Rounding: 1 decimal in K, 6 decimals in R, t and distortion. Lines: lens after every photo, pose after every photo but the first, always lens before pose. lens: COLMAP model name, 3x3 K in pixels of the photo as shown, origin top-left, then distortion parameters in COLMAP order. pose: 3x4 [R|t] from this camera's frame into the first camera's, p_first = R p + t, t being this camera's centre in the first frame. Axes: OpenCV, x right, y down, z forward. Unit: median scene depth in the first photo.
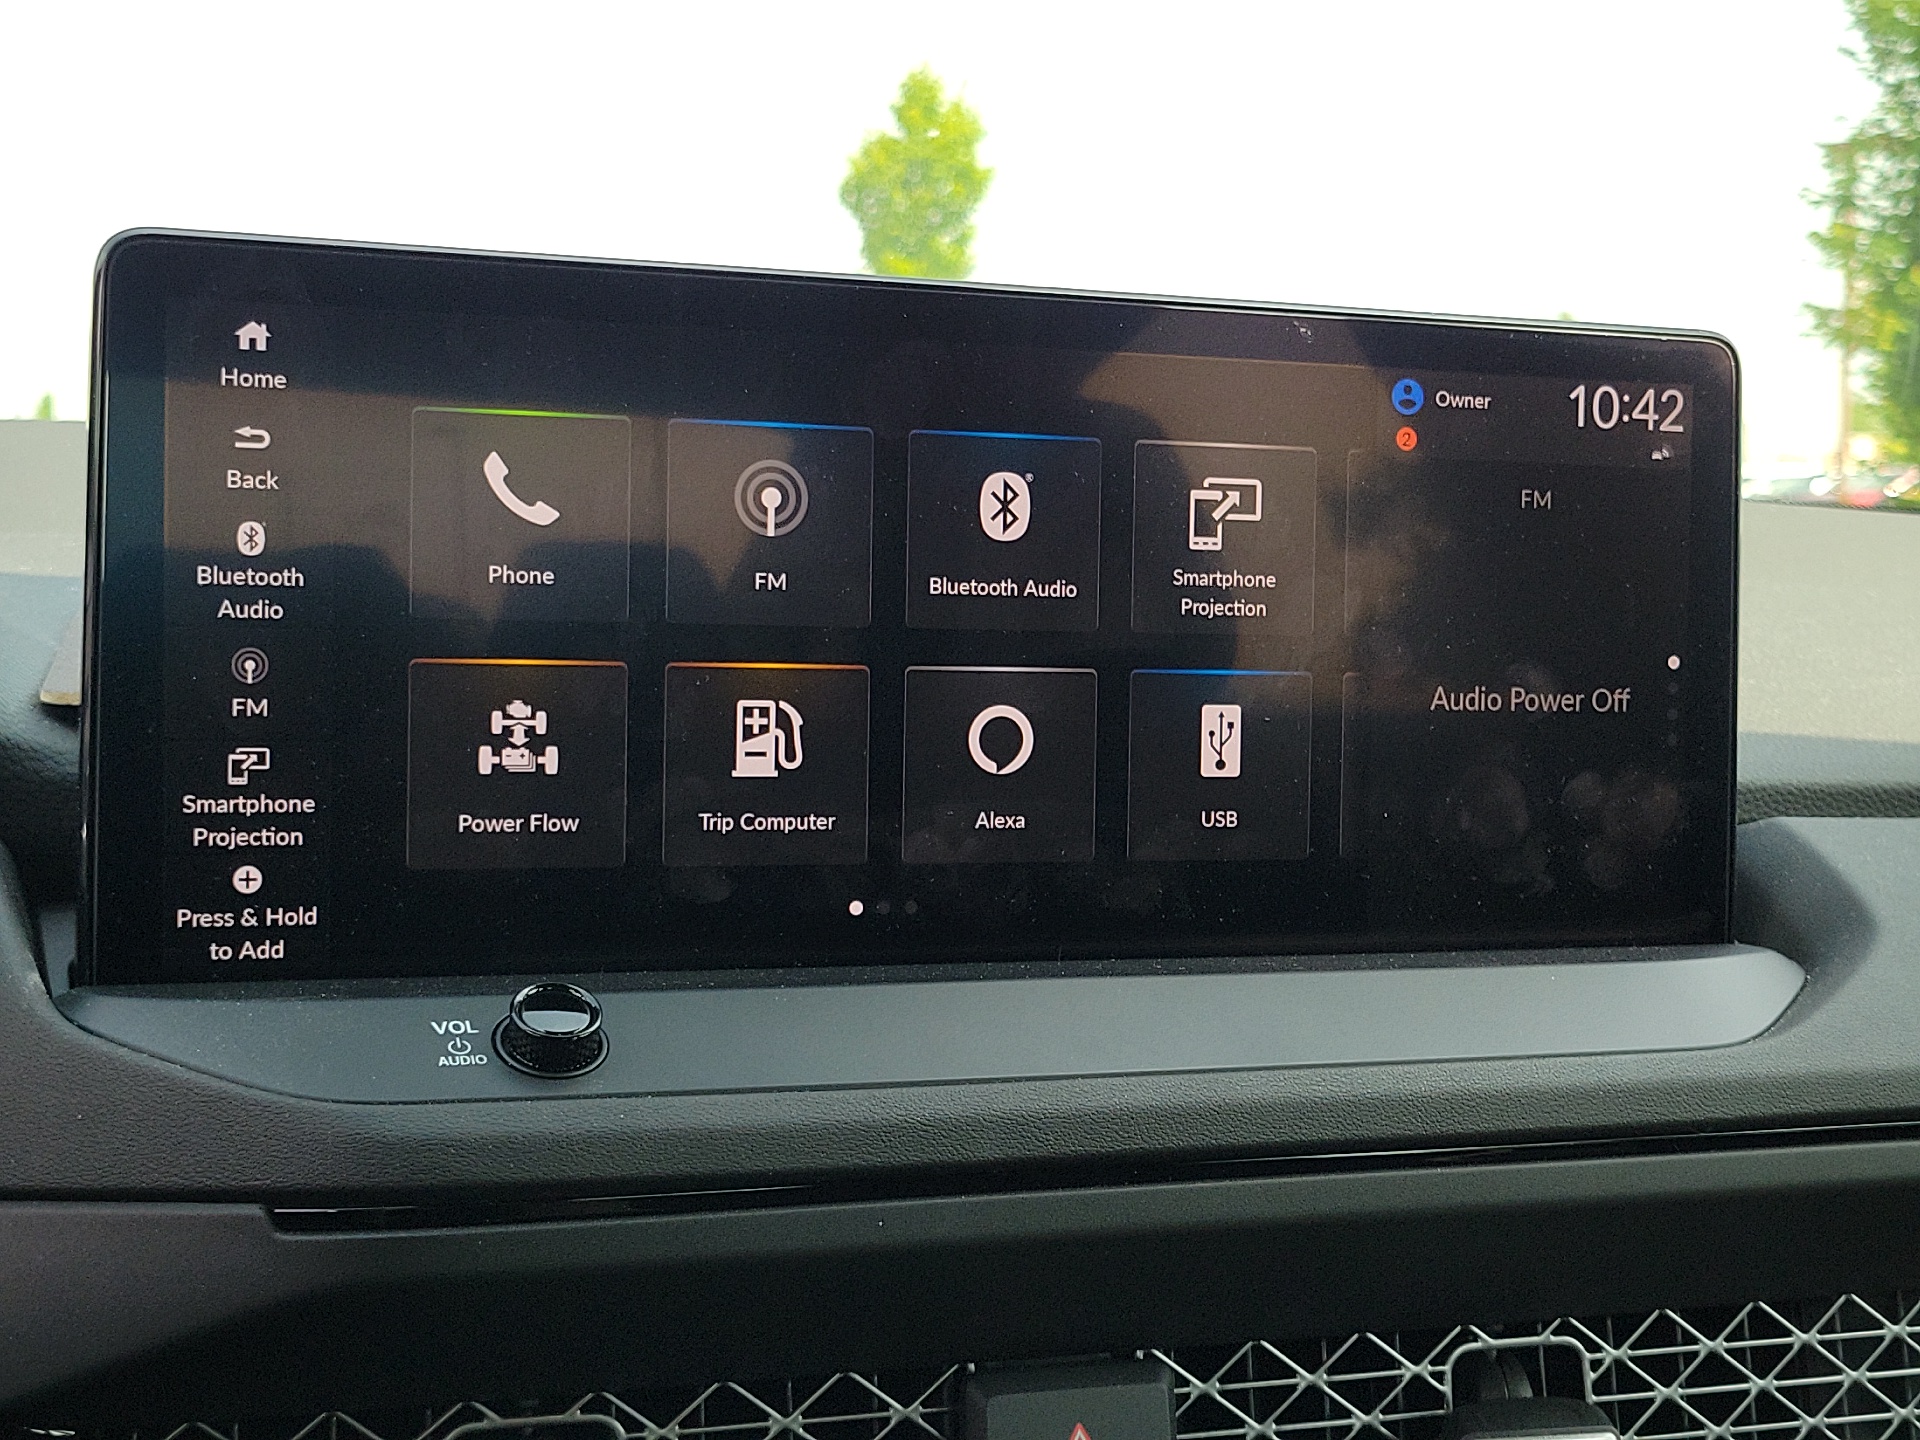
lens RADIAL K [[2714.0, 0, 968.8], [0, 2714.0, 715.3], [0, 0, 1]] dist [0.021341, 0.000000]
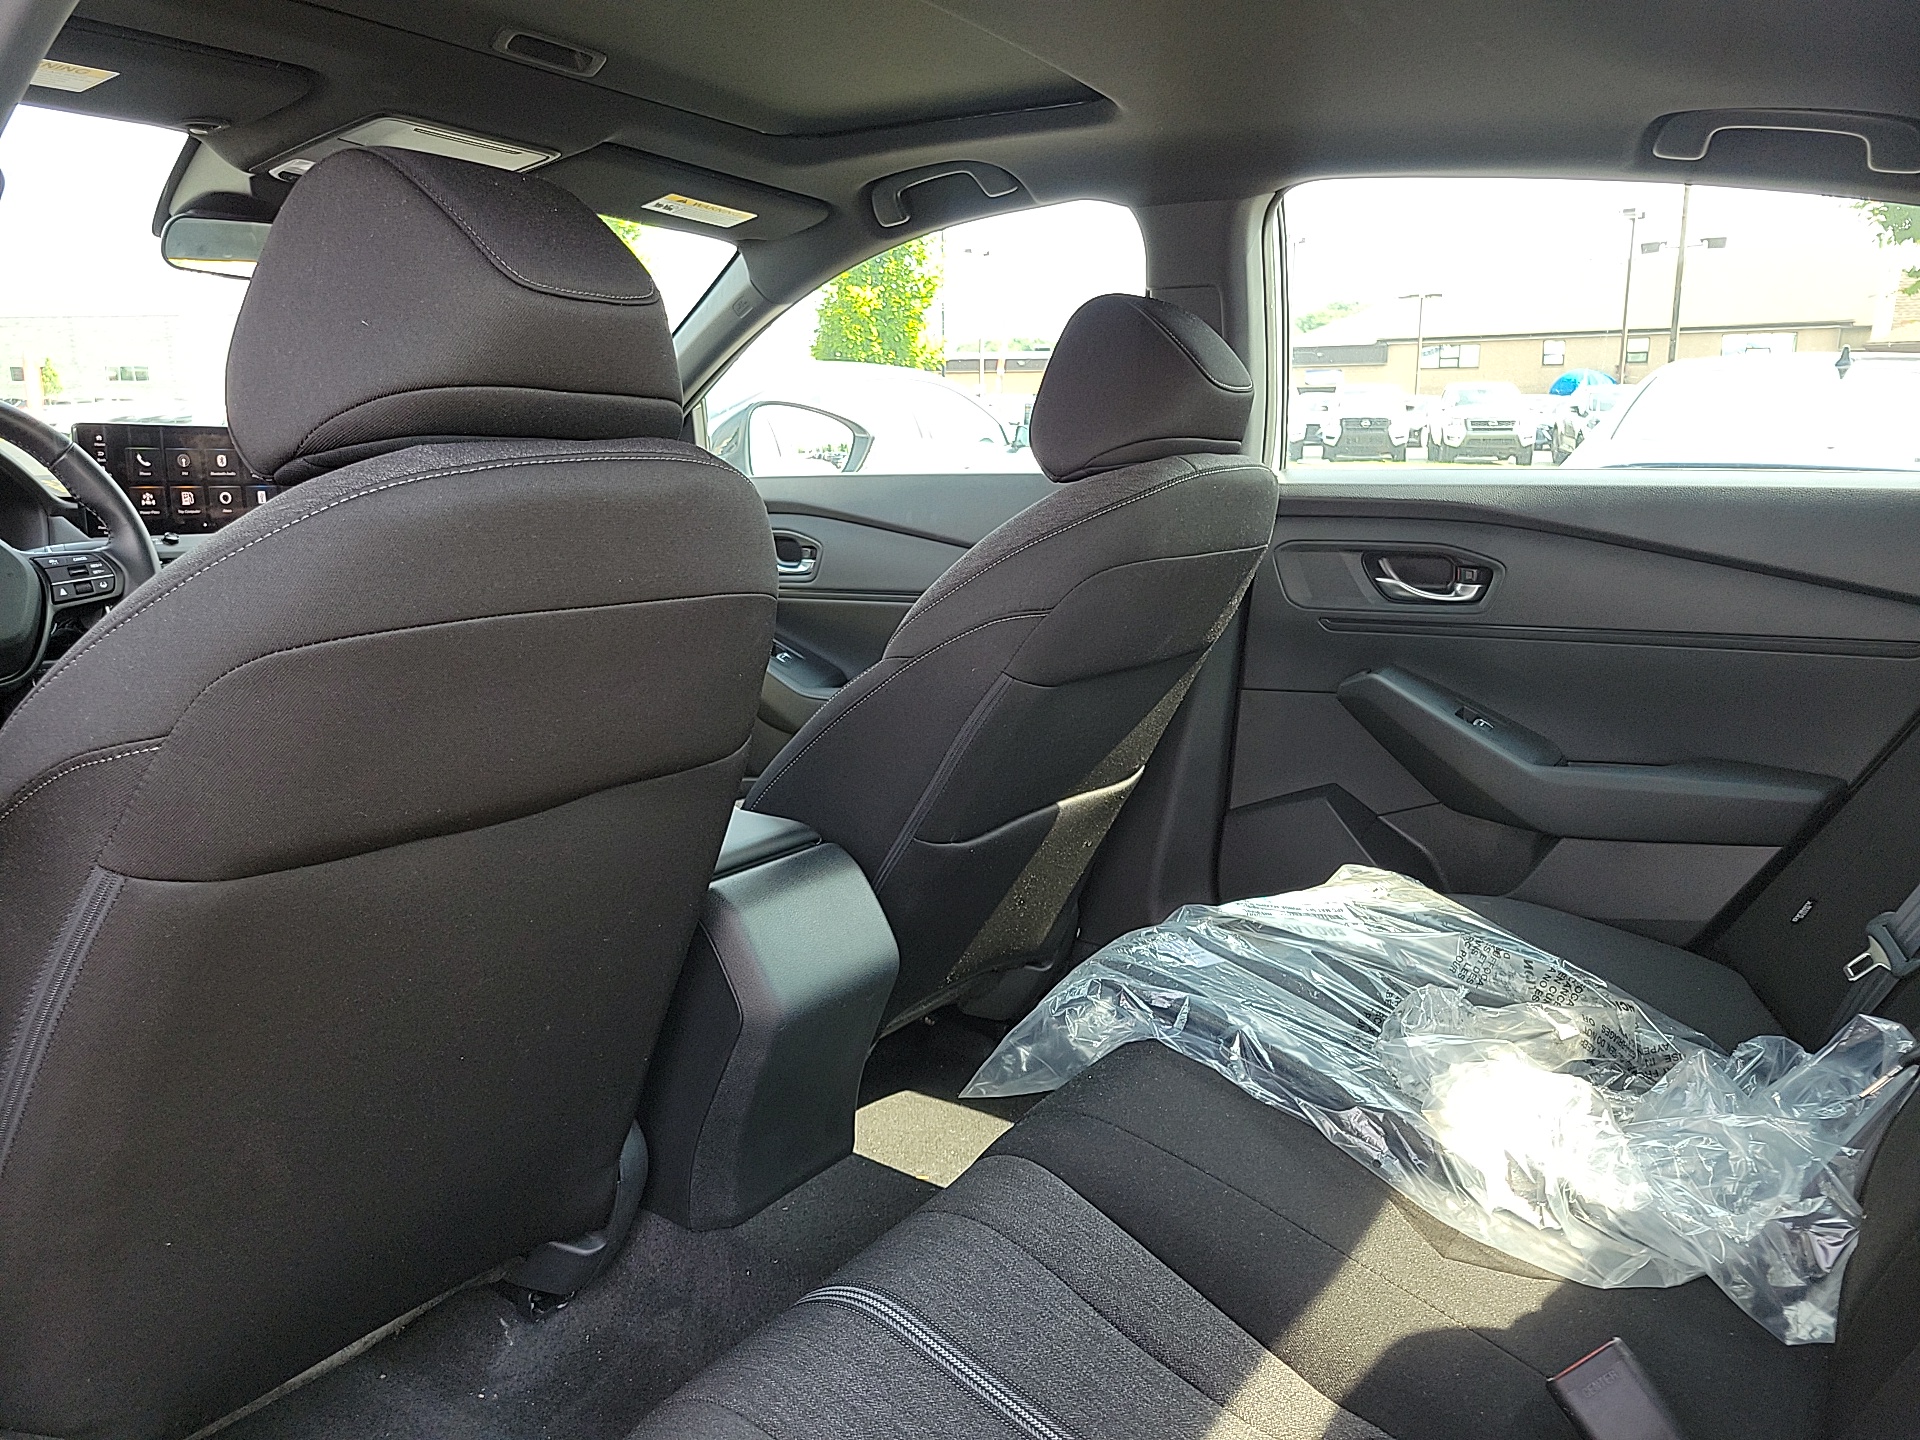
lens RADIAL K [[1498.0, 0, 962.6], [0, 1498.0, 733.8], [0, 0, 1]] dist [0.040605, -0.029745]
pose [[0.817040, -0.128544, 0.562069, -0.653987], [0.051919, 0.987274, 0.150315, 0.116028], [-0.574238, -0.093632, 0.813316, -3.008662]]
